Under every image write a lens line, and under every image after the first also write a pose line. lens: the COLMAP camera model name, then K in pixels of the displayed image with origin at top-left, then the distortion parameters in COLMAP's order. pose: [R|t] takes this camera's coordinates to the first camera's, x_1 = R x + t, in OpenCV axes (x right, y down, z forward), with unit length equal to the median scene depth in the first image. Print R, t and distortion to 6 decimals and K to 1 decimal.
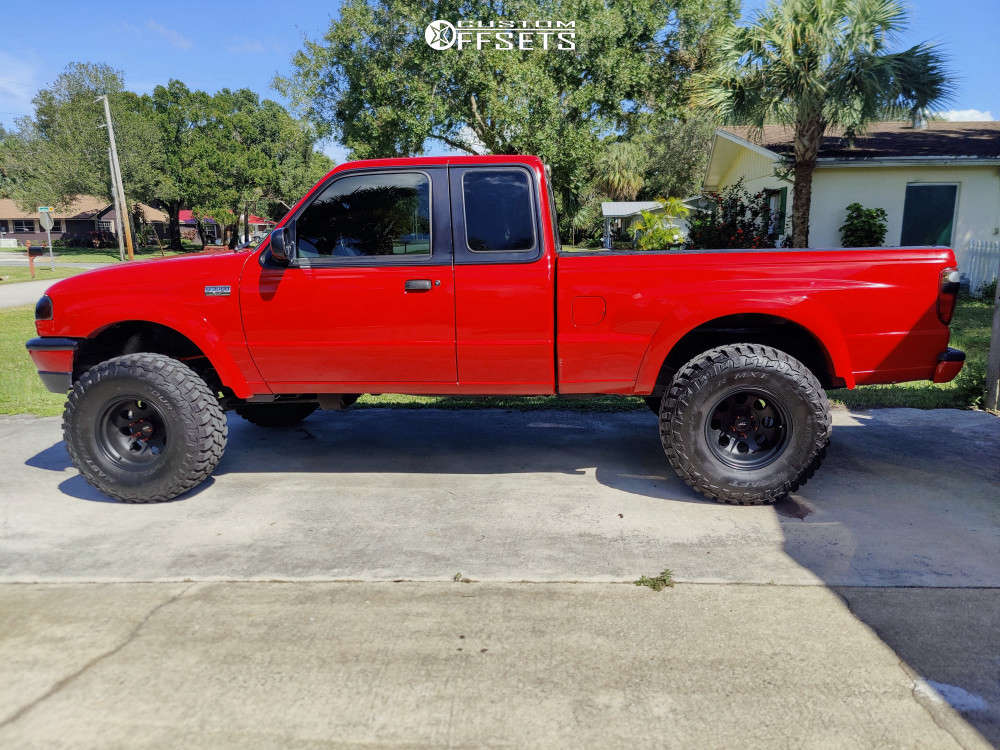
lens RADIAL K [[784.6, 0, 500.0], [0, 784.6, 375.0], [0, 0, 1]] dist [0.023980, -0.003641]
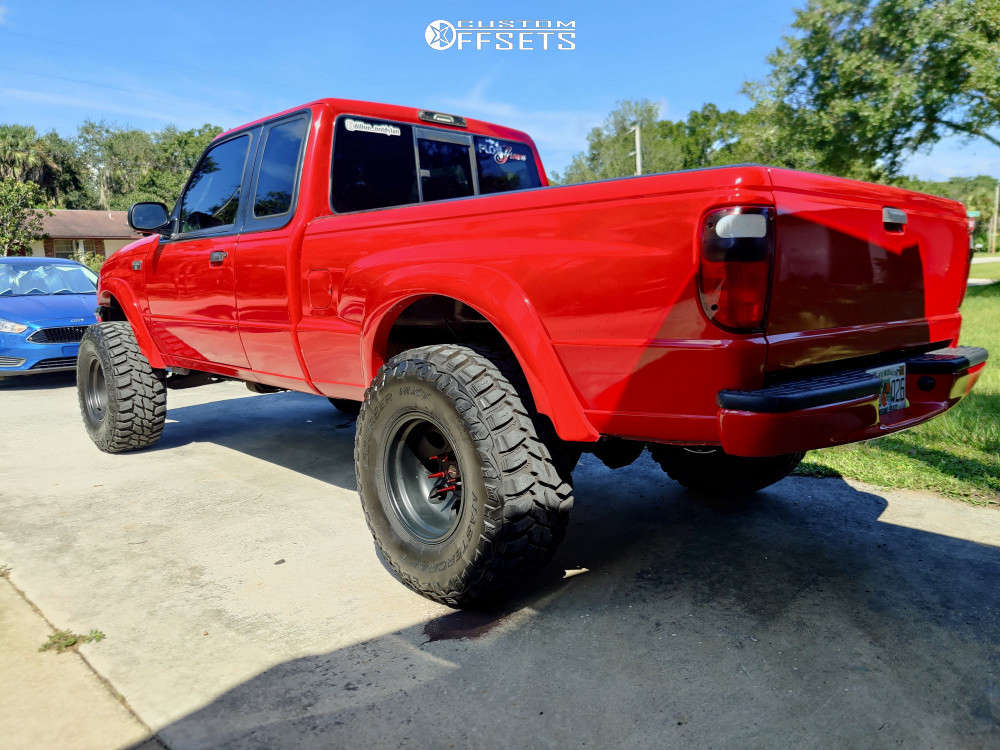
lens RADIAL K [[784.6, 0, 500.0], [0, 784.6, 375.0], [0, 0, 1]] dist [0.023980, -0.003641]
pose [[0.749805, 0.093840, -0.654971, 0.173143], [-0.112873, 0.993523, 0.013129, -0.006087], [0.651960, 0.064084, 0.755540, 0.126942]]
